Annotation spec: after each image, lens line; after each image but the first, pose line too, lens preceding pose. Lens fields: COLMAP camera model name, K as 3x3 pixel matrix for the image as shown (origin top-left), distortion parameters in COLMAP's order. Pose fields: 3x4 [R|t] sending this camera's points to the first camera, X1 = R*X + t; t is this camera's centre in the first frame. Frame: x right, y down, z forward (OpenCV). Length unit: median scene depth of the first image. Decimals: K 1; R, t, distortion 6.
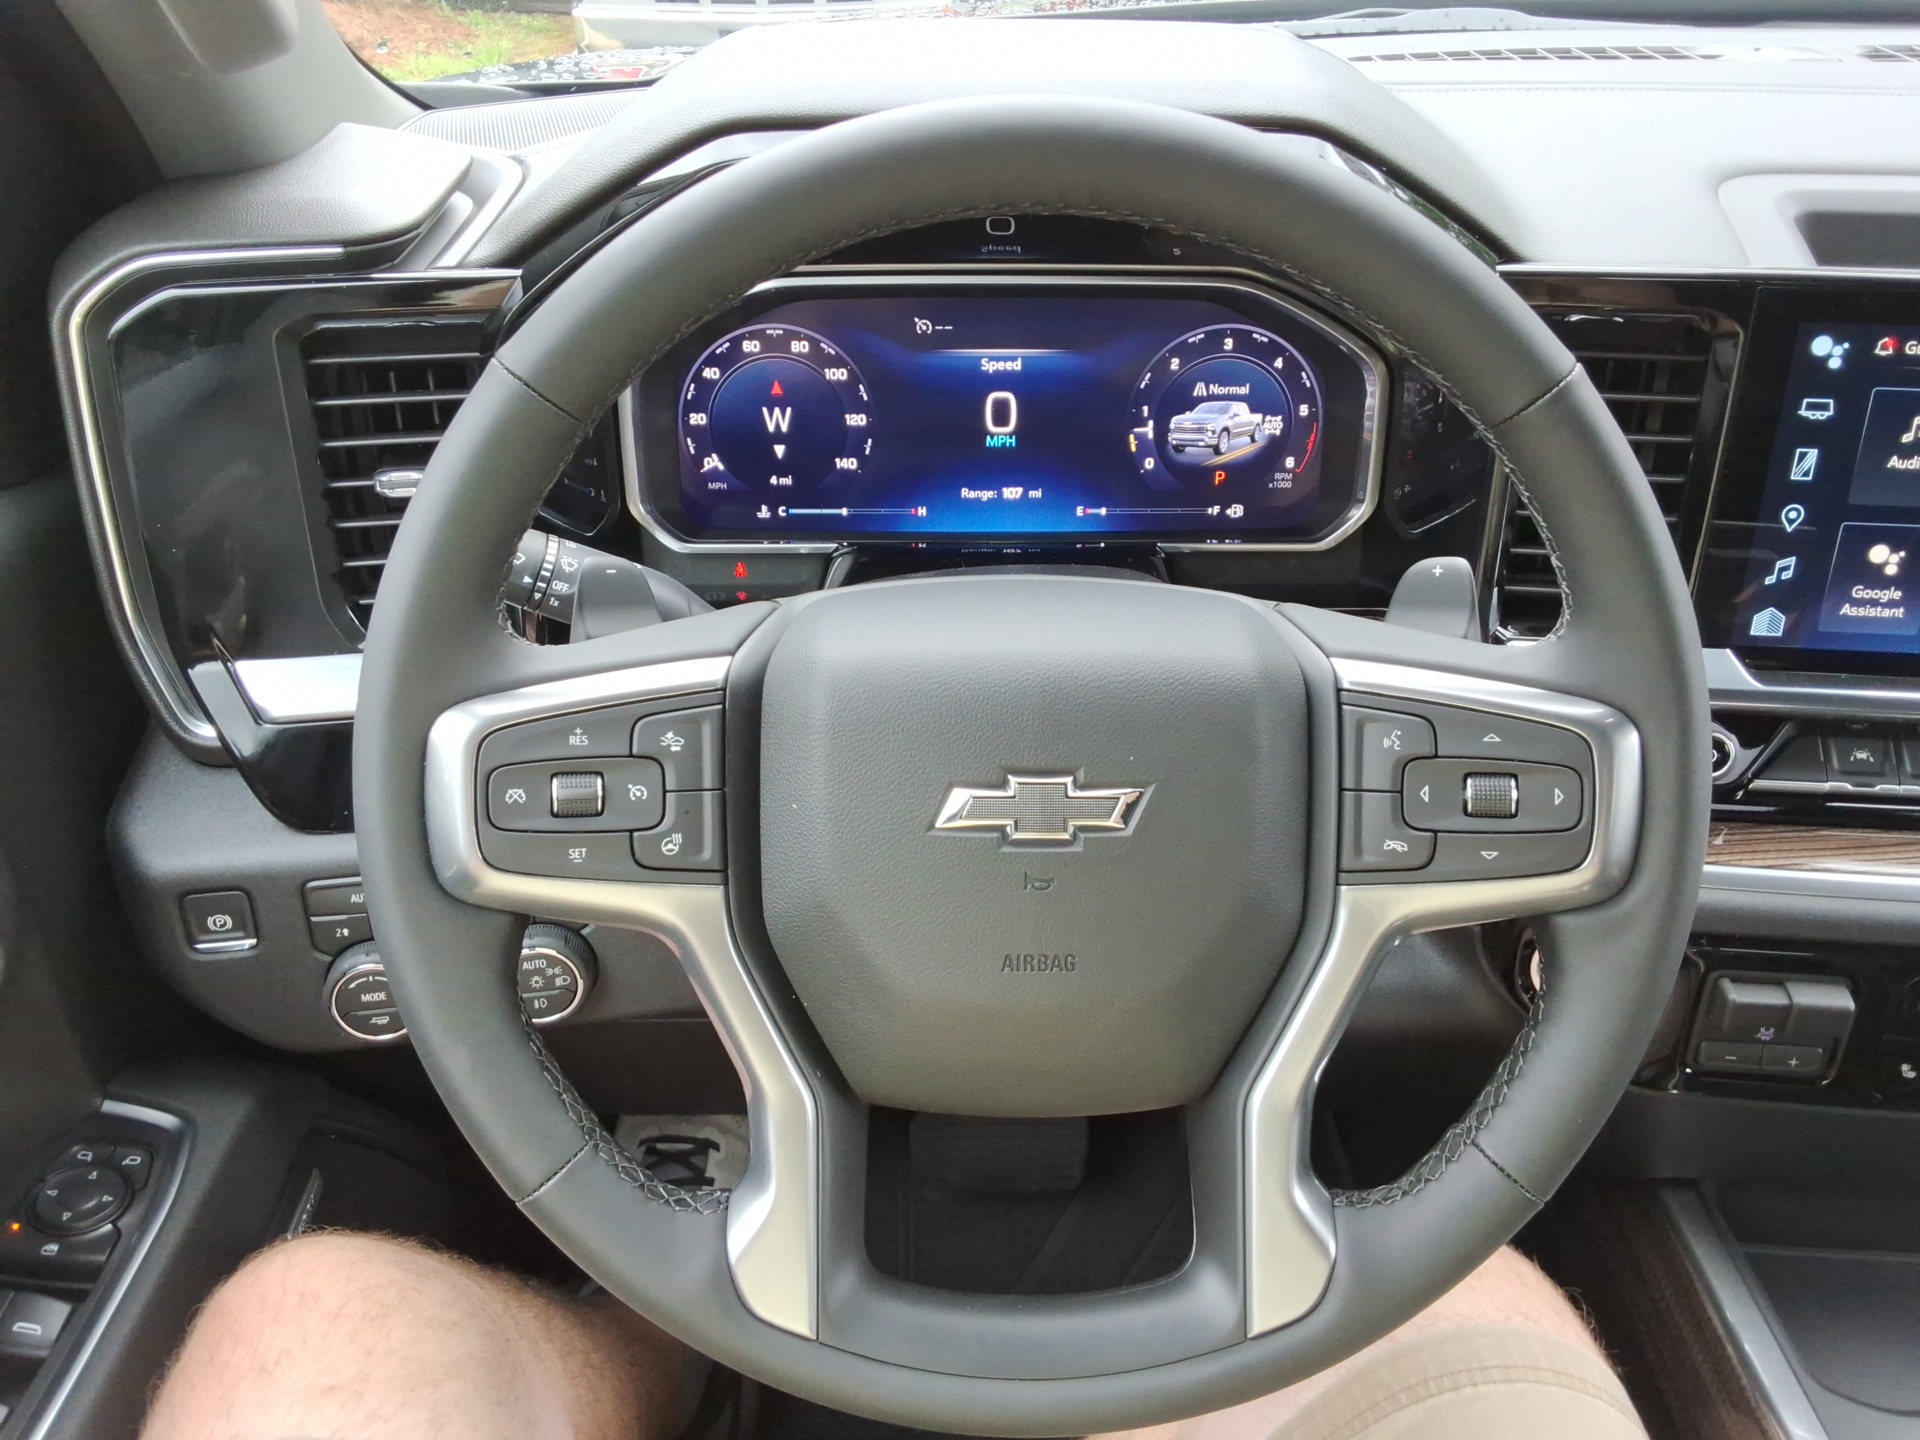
lens RADIAL K [[1471.7, 0, 956.4], [0, 1471.7, 716.4], [0, 0, 1]] dist [0.071362, -0.066167]
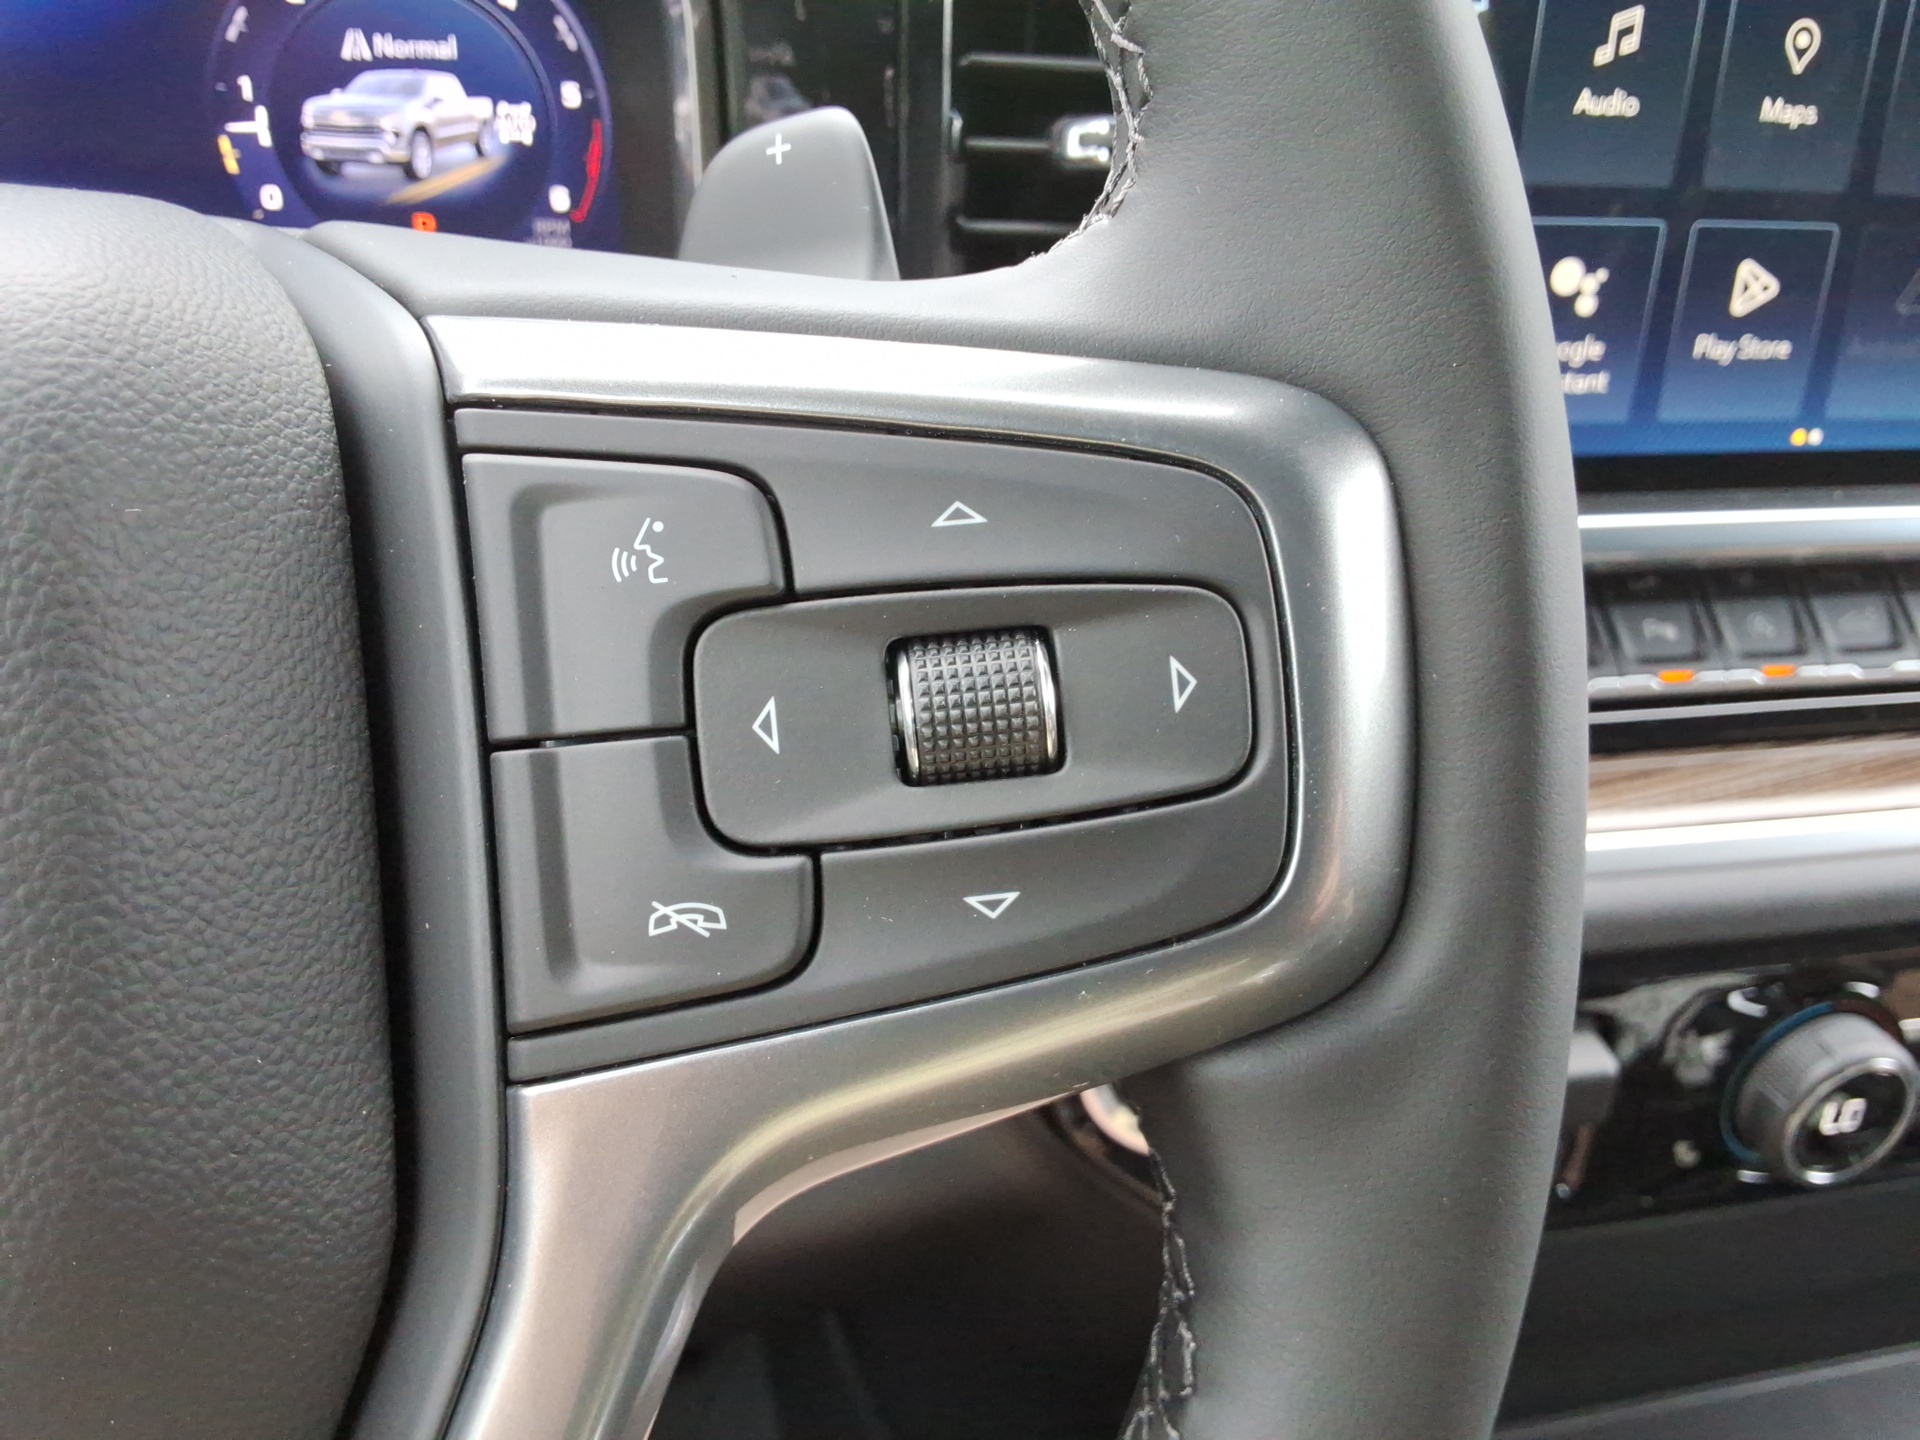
lens RADIAL K [[1551.6, 0, 919.0], [0, 1551.6, 692.5], [0, 0, 1]] dist [0.078675, -0.109083]
pose [[0.947839, -0.094136, 0.304531, 0.165937], [0.111625, 0.992925, -0.040497, 0.040415], [-0.298564, 0.072378, 0.951641, 0.460392]]
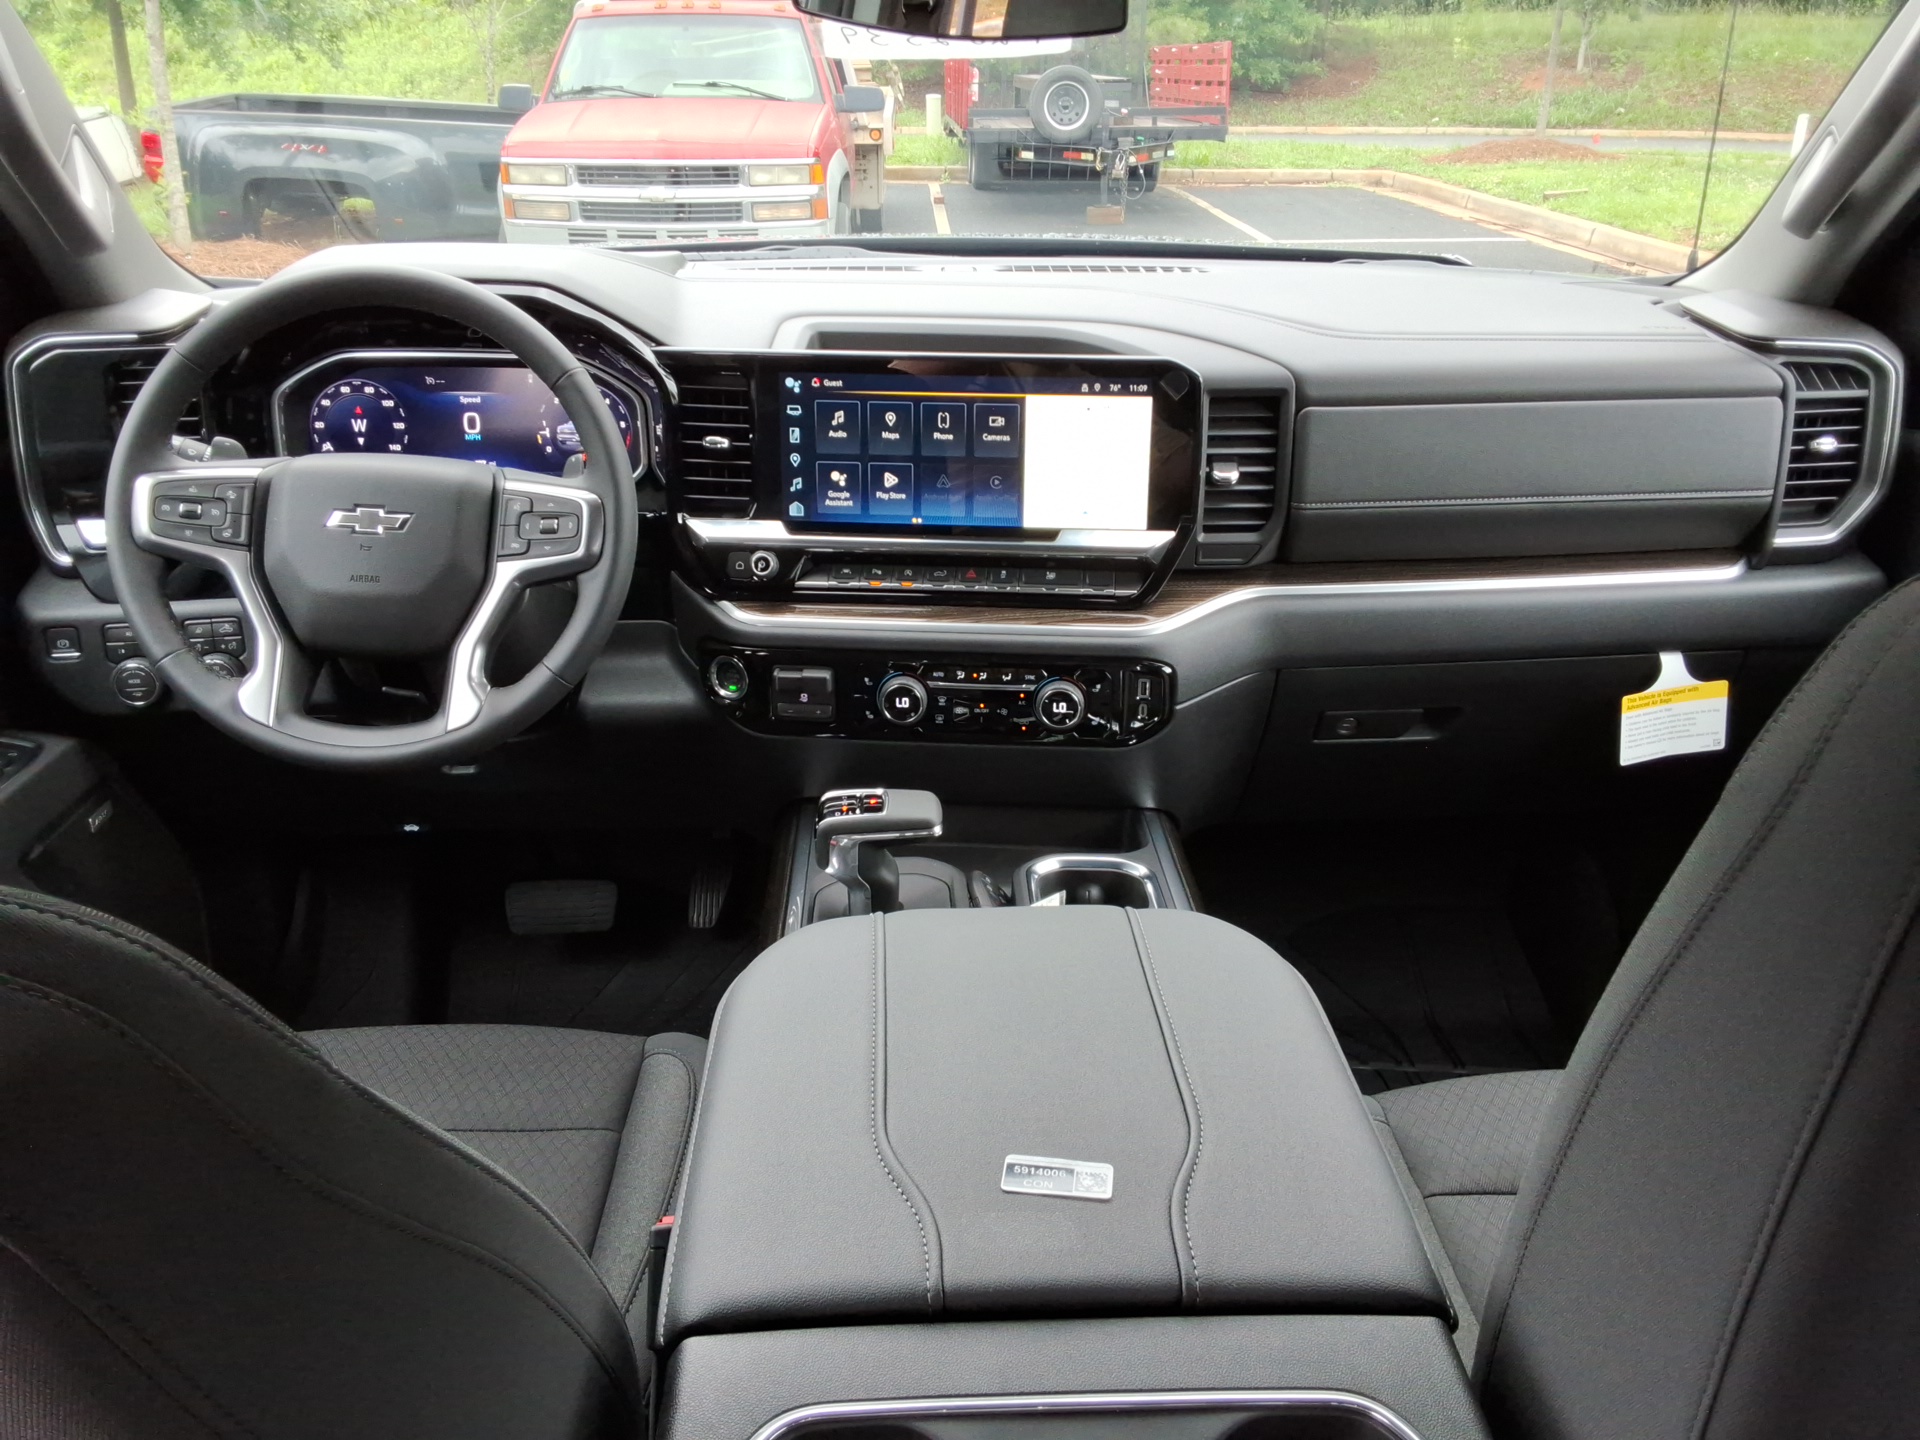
lens RADIAL K [[1551.6, 0, 967.5], [0, 1551.6, 725.6], [0, 0, 1]] dist [0.078675, -0.109083]
pose [[0.999643, -0.003580, 0.026495, 0.669307], [0.007173, 0.990573, -0.136801, 0.519830], [-0.025756, 0.136943, 0.990244, -1.126645]]
